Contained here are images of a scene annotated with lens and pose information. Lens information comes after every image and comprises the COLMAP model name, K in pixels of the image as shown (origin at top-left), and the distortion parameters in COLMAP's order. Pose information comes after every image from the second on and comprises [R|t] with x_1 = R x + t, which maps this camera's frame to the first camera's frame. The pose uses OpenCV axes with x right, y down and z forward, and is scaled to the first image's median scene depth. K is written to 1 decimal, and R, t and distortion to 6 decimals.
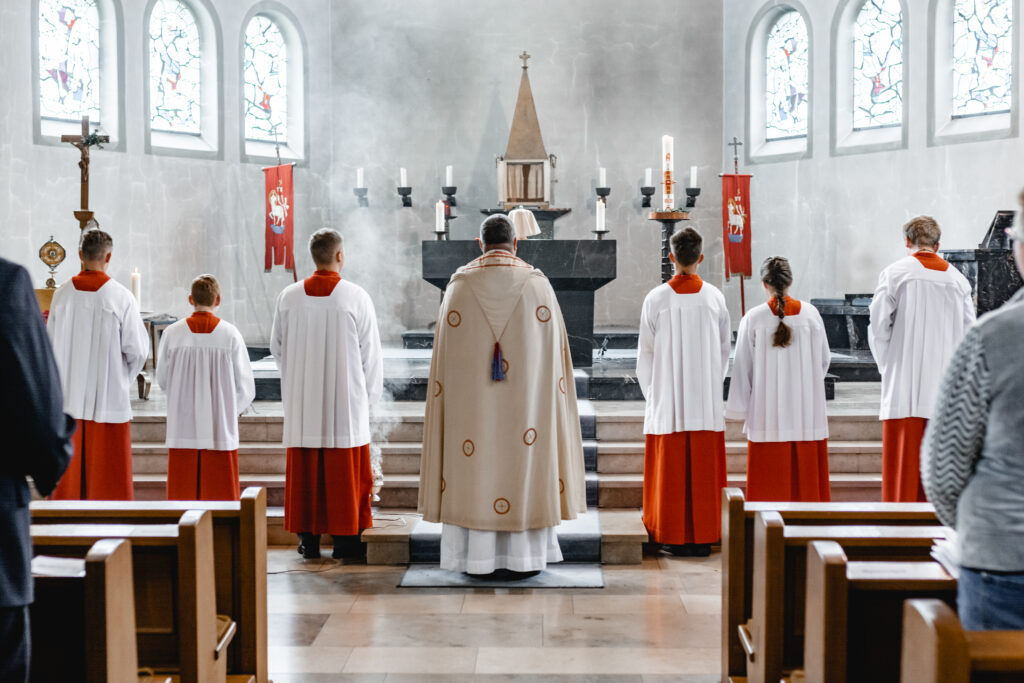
lens RADIAL K [[1559.1, 0, 512.0], [0, 1559.1, 341.5], [0, 0, 1]] dist [0.007853, 0.026703]
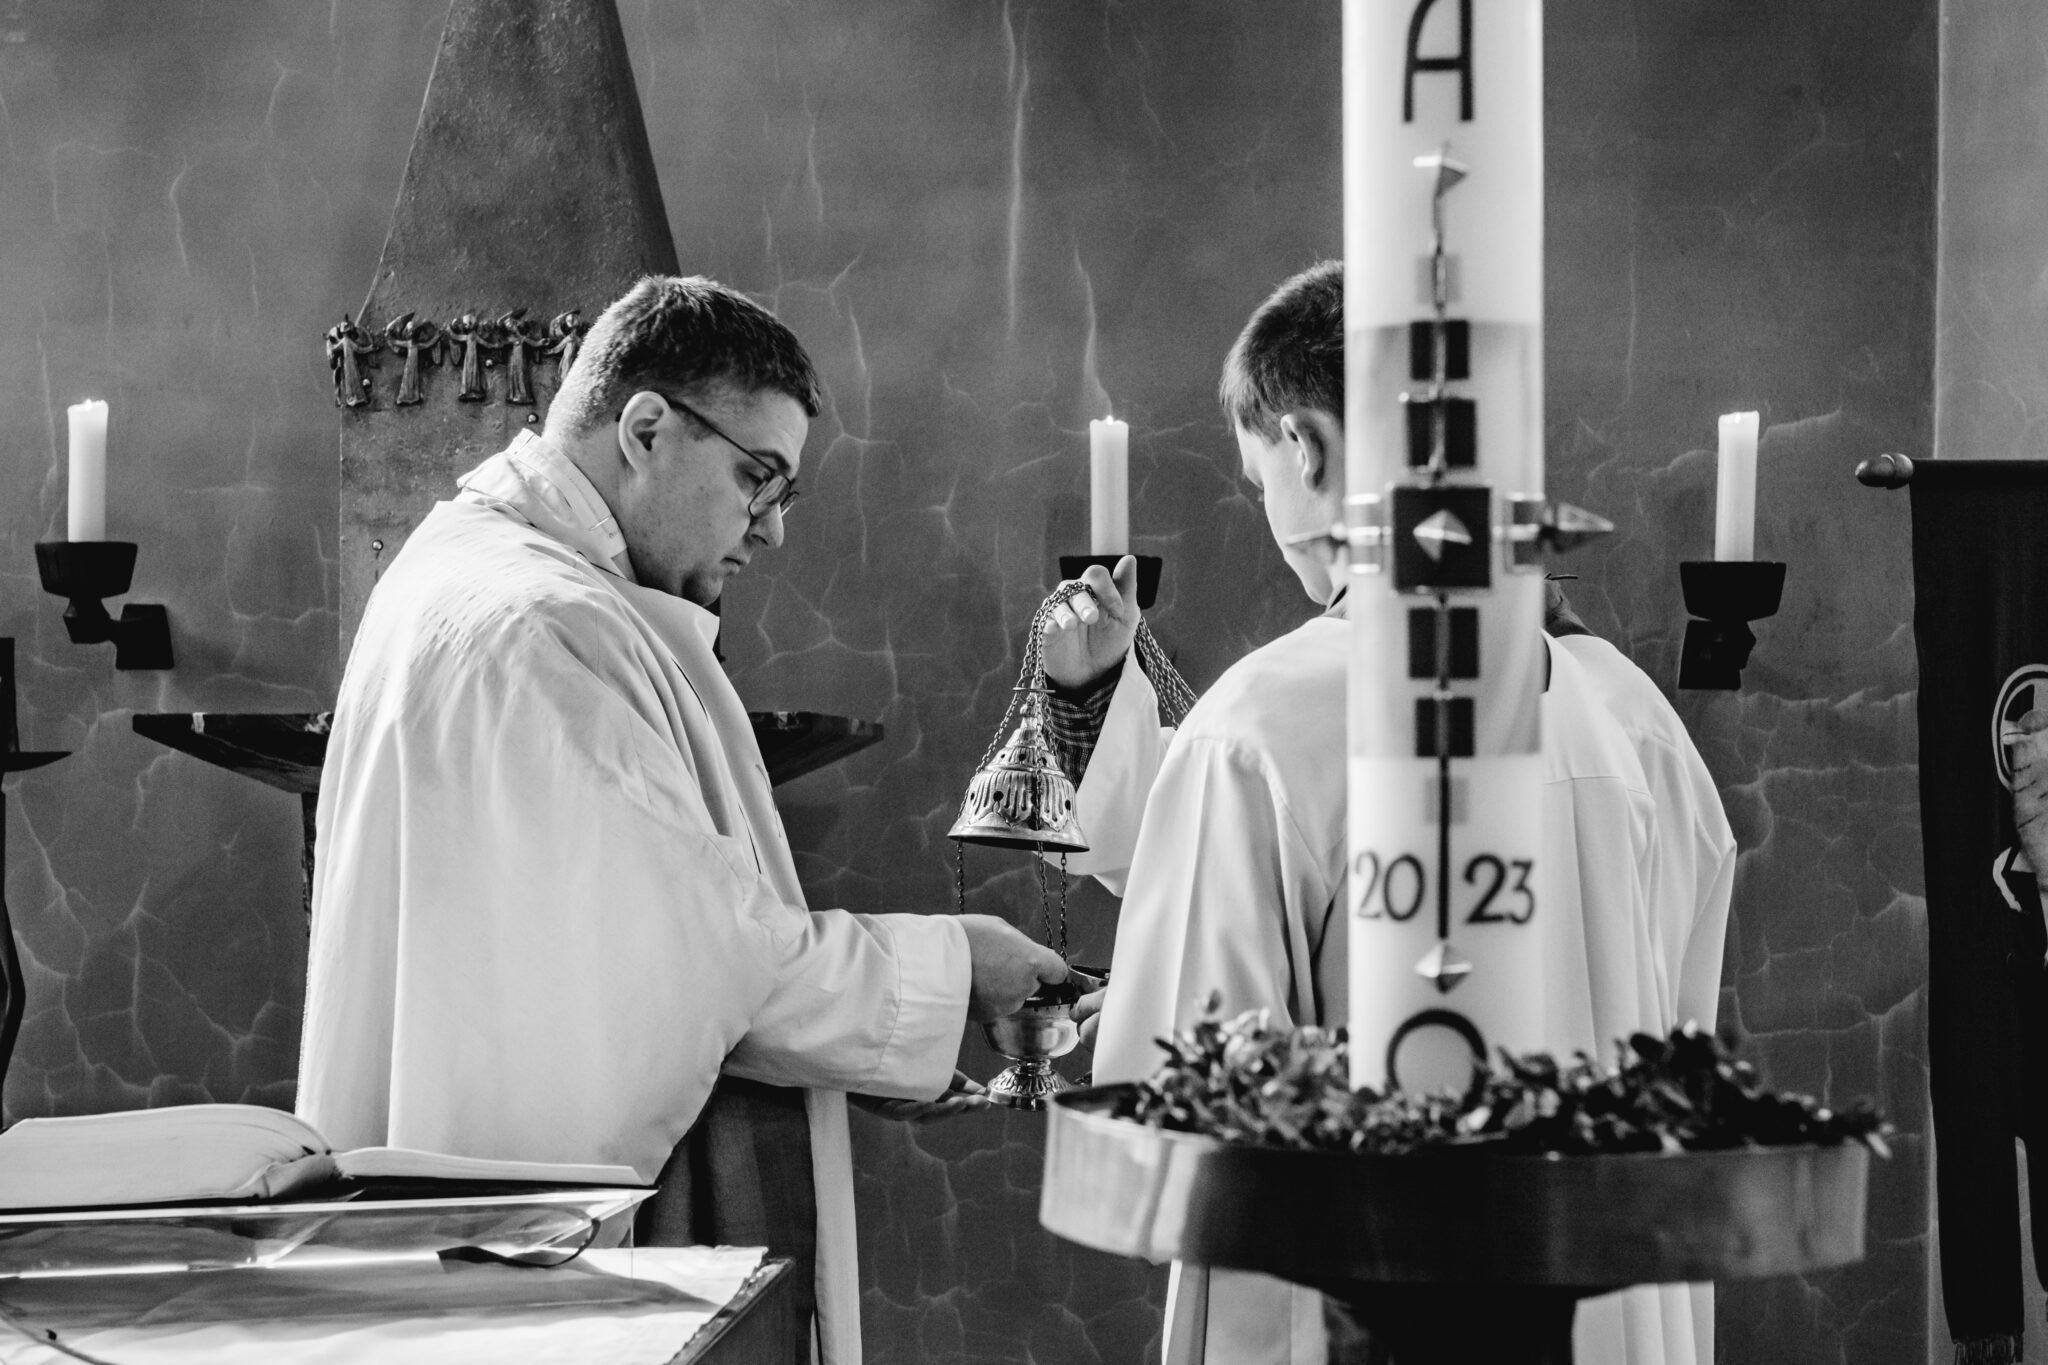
lens RADIAL K [[3118.2, 0, 1024.0], [0, 3118.2, 682.5], [0, 0, 1]] dist [0.007853, 0.026703]
pose [[0.996718, 0.010611, -0.080248, 0.074293], [-0.014325, 0.998845, -0.045858, -0.073113], [0.079669, 0.046857, 0.995719, 0.708102]]
